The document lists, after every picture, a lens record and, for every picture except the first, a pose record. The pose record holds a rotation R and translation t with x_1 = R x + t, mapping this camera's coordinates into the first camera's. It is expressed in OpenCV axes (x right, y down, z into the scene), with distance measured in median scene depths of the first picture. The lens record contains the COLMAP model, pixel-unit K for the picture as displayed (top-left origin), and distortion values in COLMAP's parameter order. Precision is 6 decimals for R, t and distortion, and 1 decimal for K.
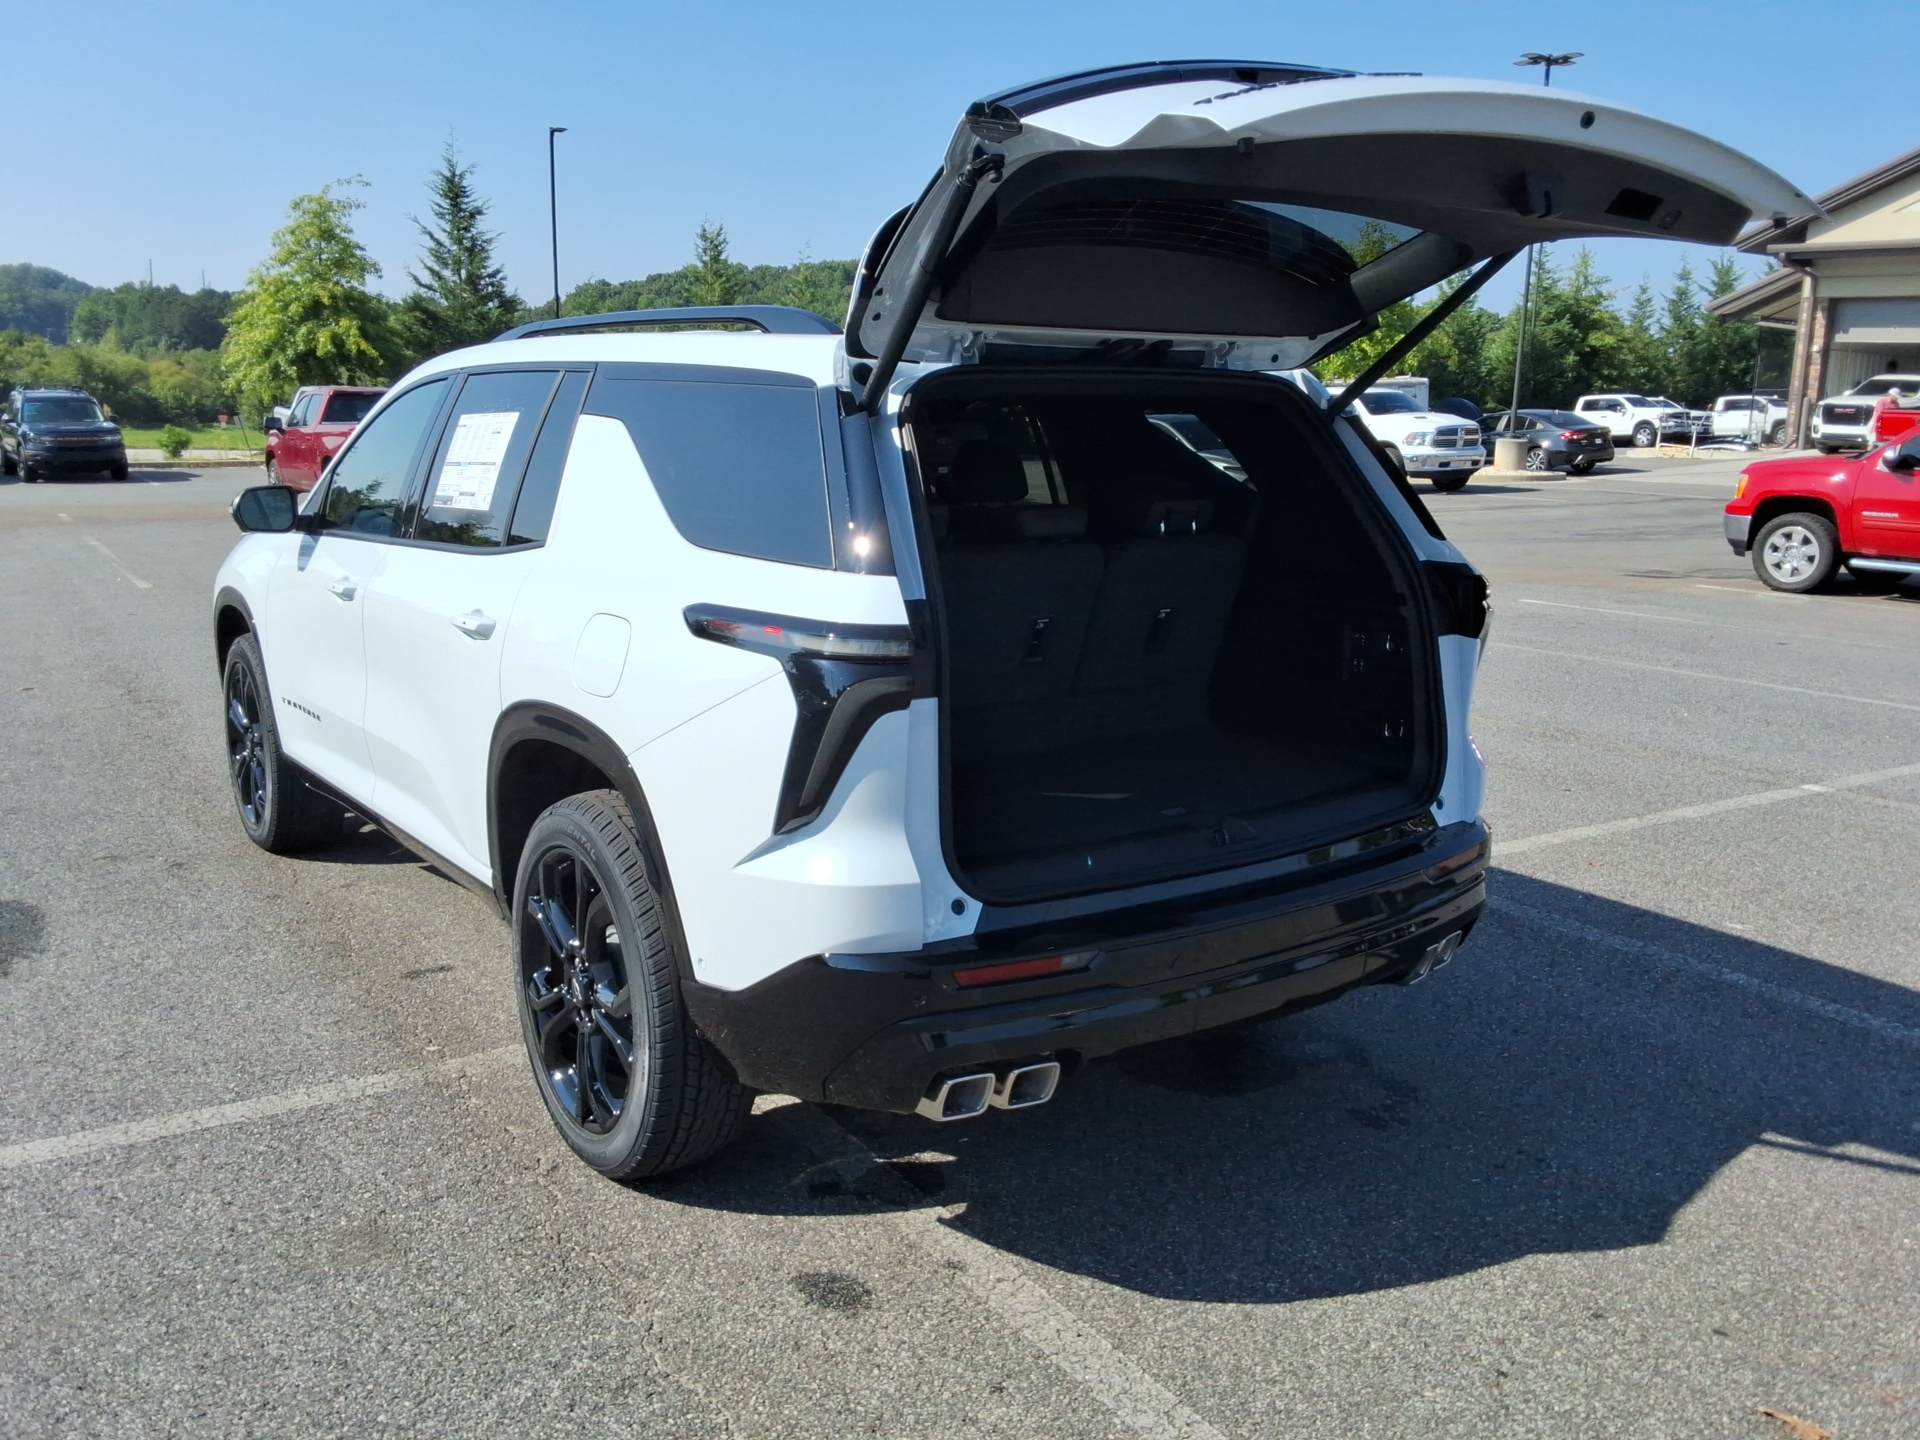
lens RADIAL K [[1543.9, 0, 959.8], [0, 1543.9, 704.9], [0, 0, 1]] dist [0.099178, -0.145765]
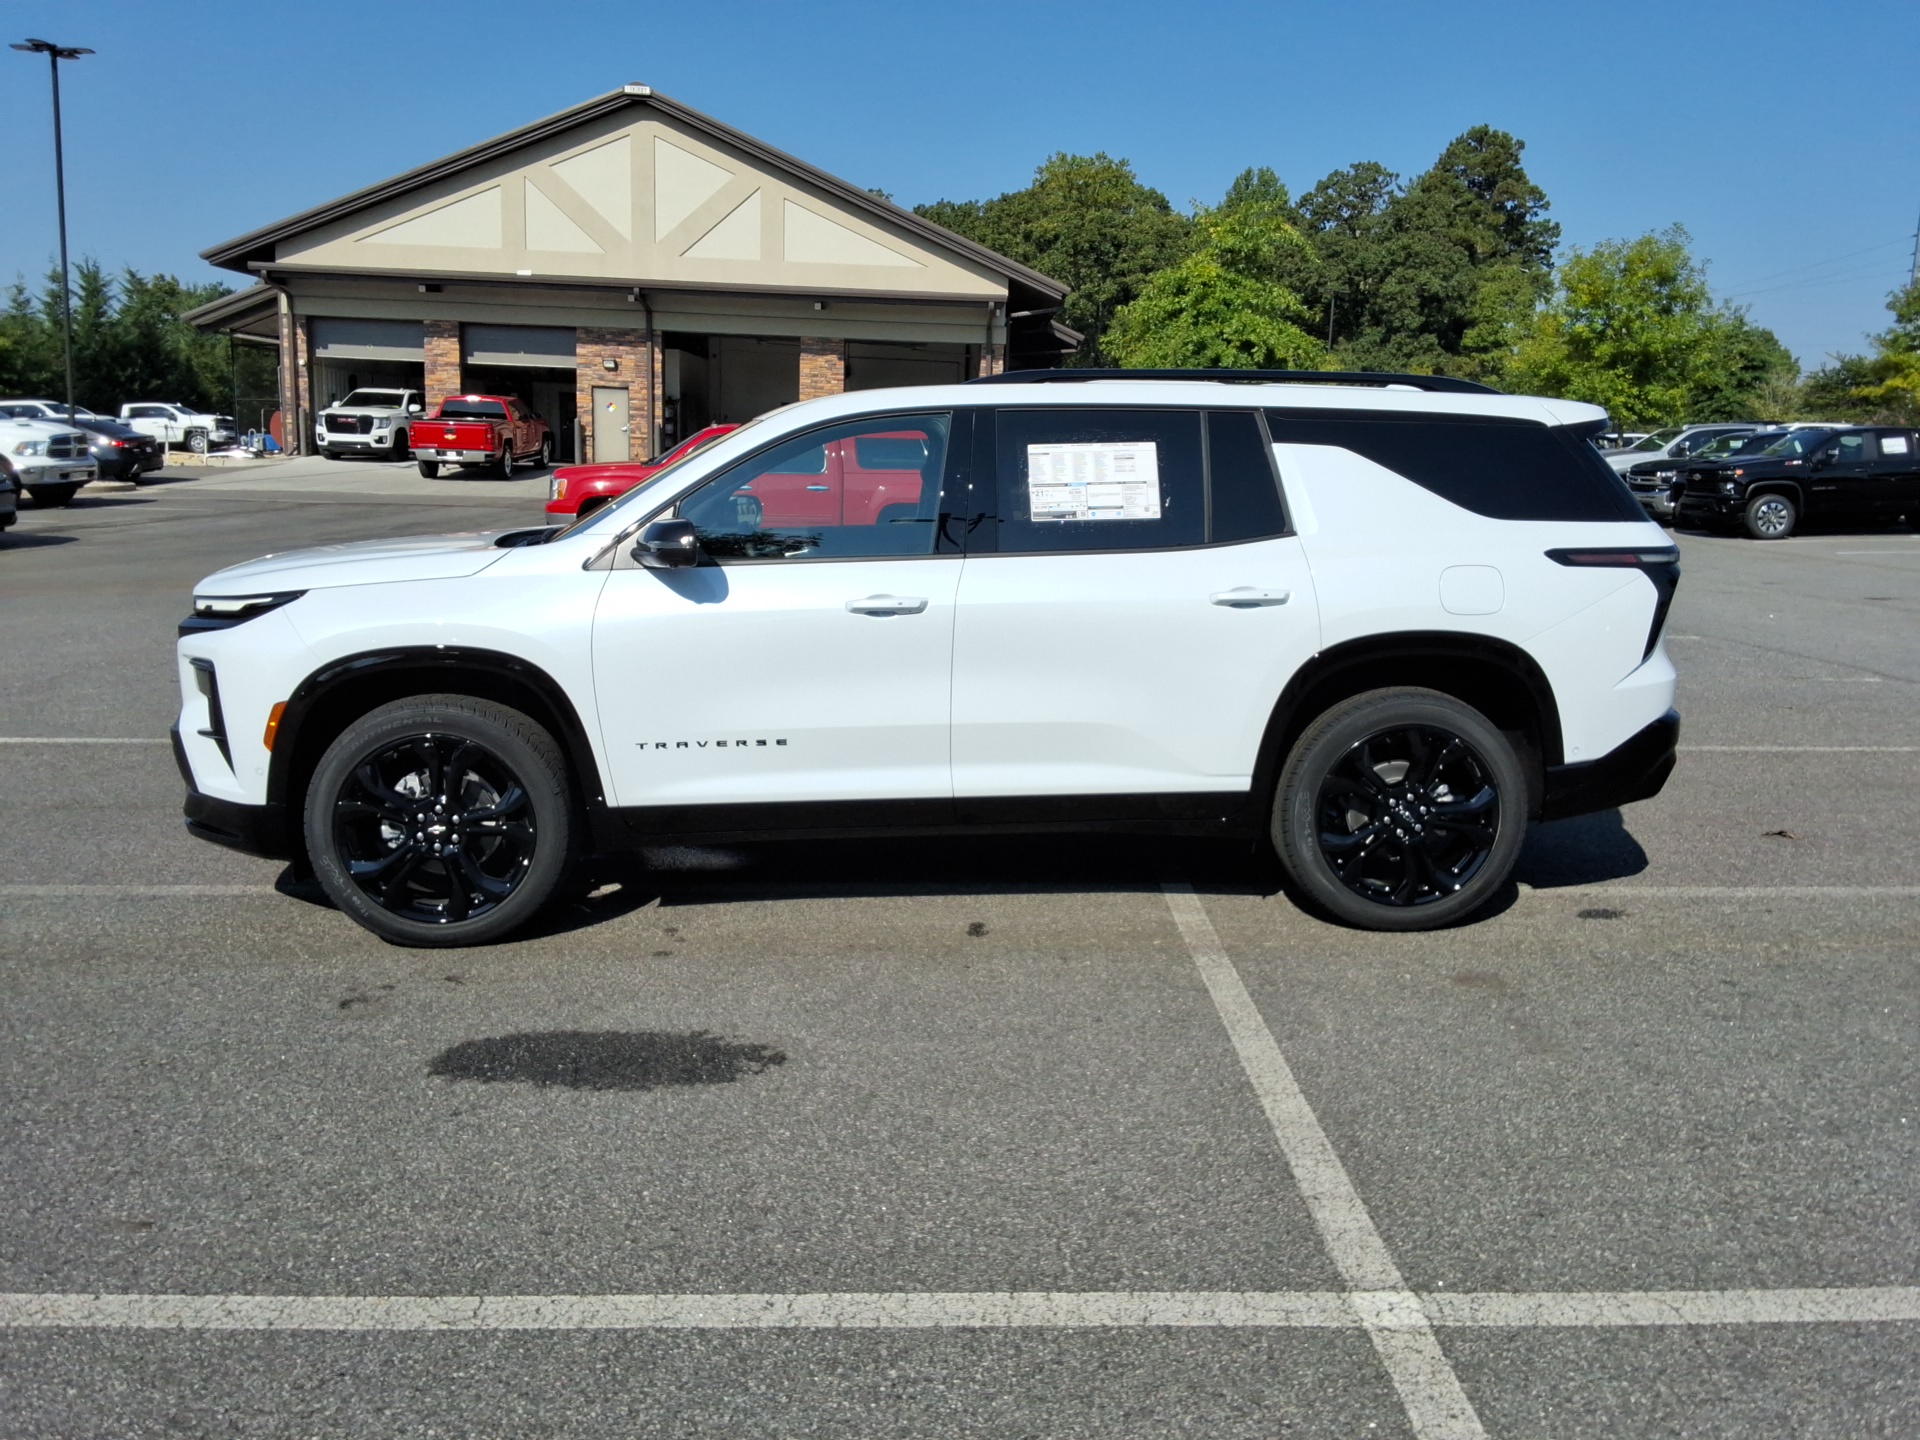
lens RADIAL K [[1543.9, 0, 984.5], [0, 1543.9, 724.1], [0, 0, 1]] dist [0.099178, -0.145765]
pose [[0.528476, -0.159356, 0.833858, -0.333112], [0.152595, 0.984058, 0.091350, -0.021409], [-0.835122, 0.078966, 0.544368, 0.096771]]
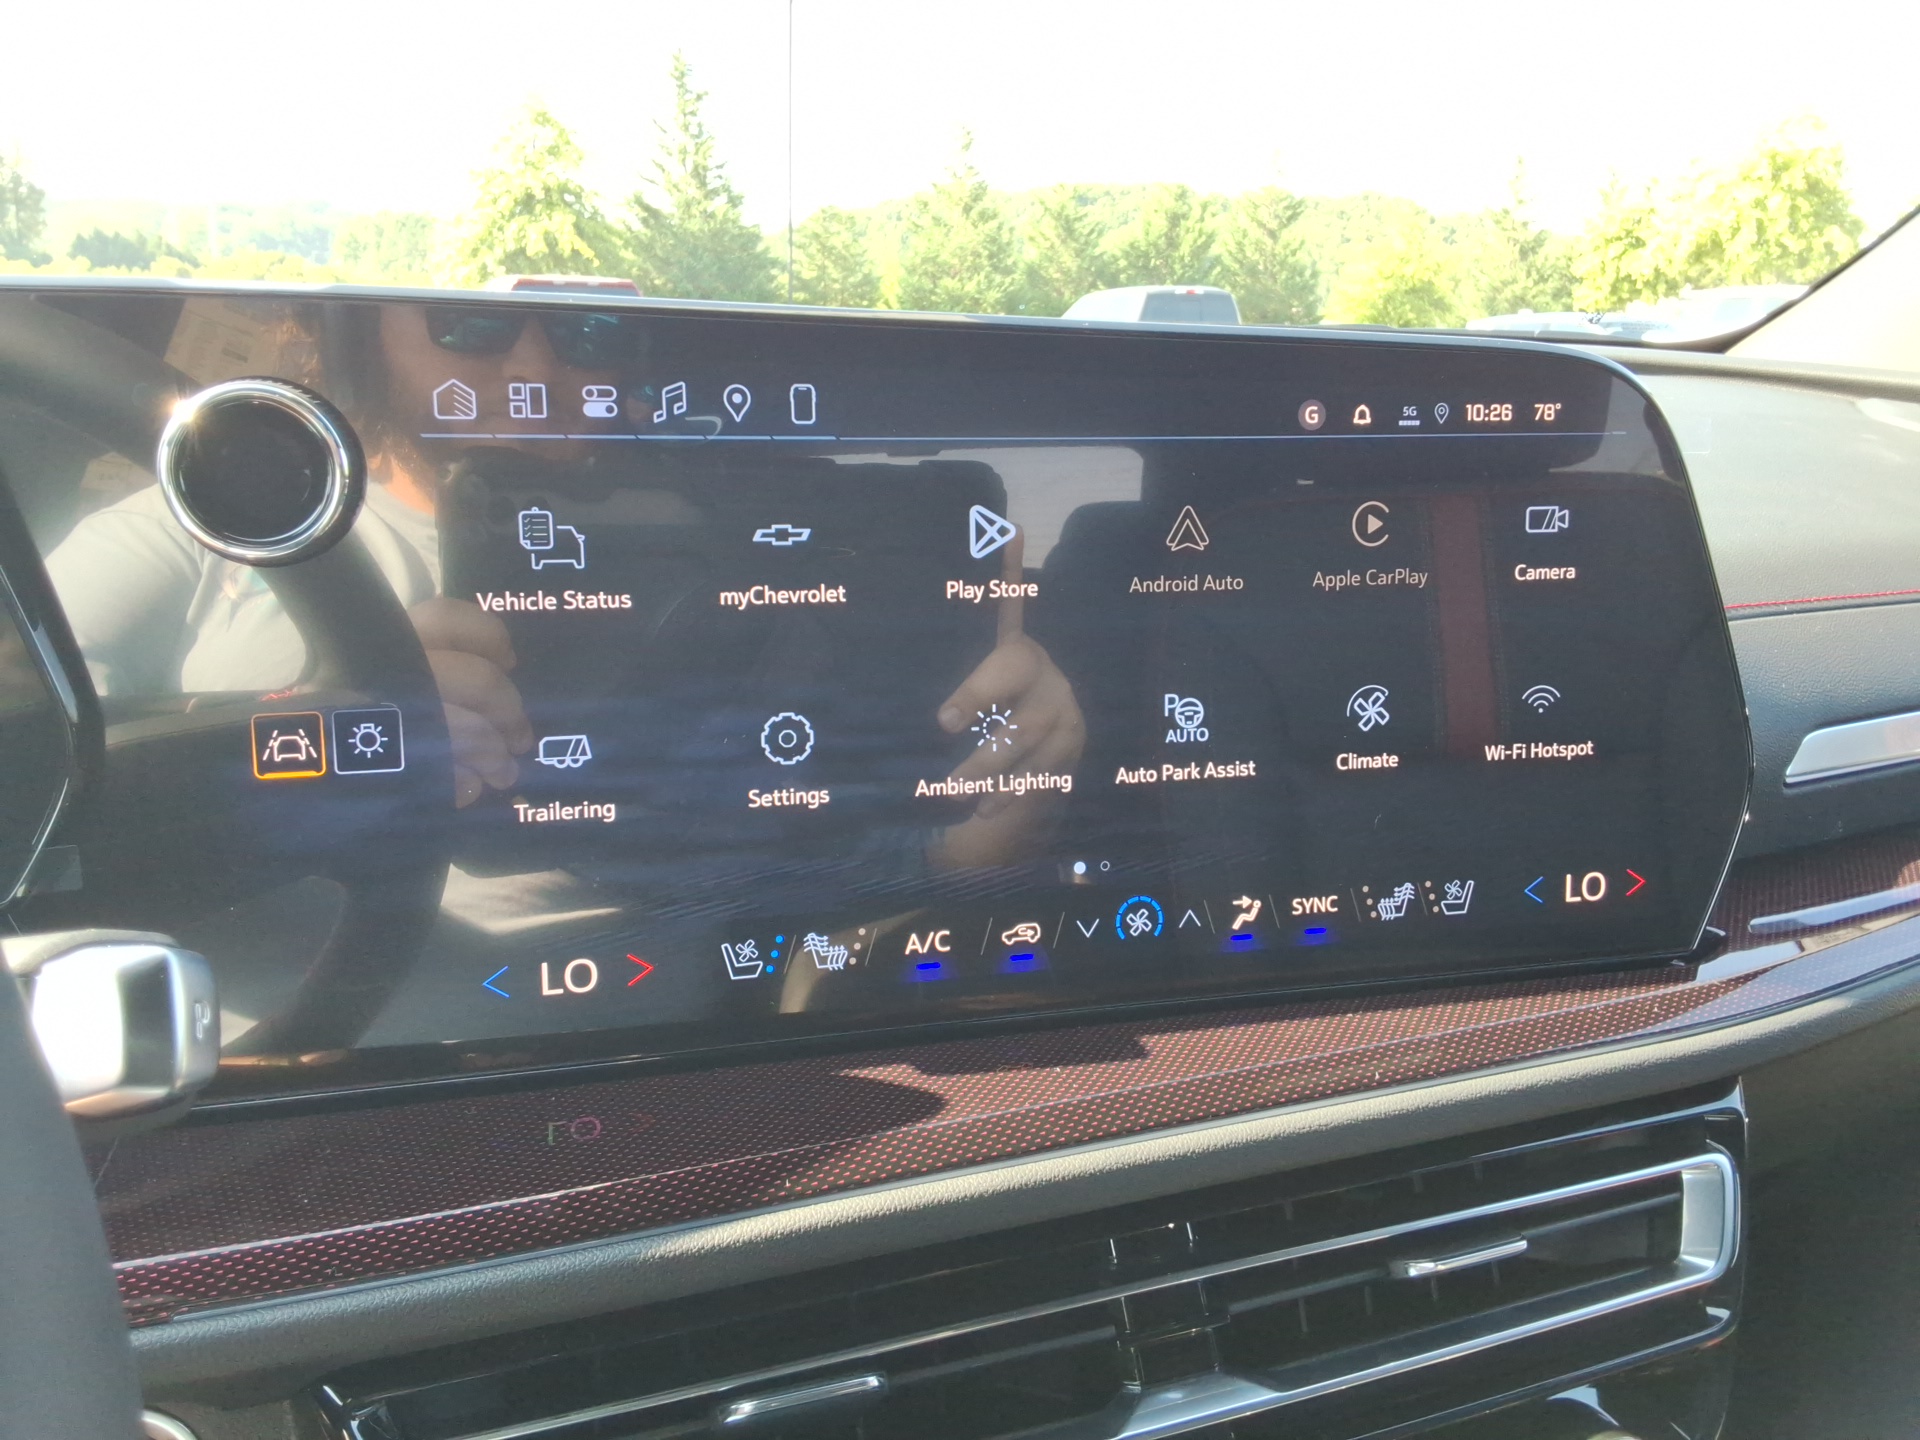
lens RADIAL K [[1543.9, 0, 981.0], [0, 1543.9, 728.0], [0, 0, 1]] dist [0.099178, -0.145765]
pose [[0.991542, 0.042011, -0.122795, -0.080866], [-0.035089, 0.997700, 0.057996, -0.037172], [0.124949, -0.053197, 0.990736, 0.319566]]
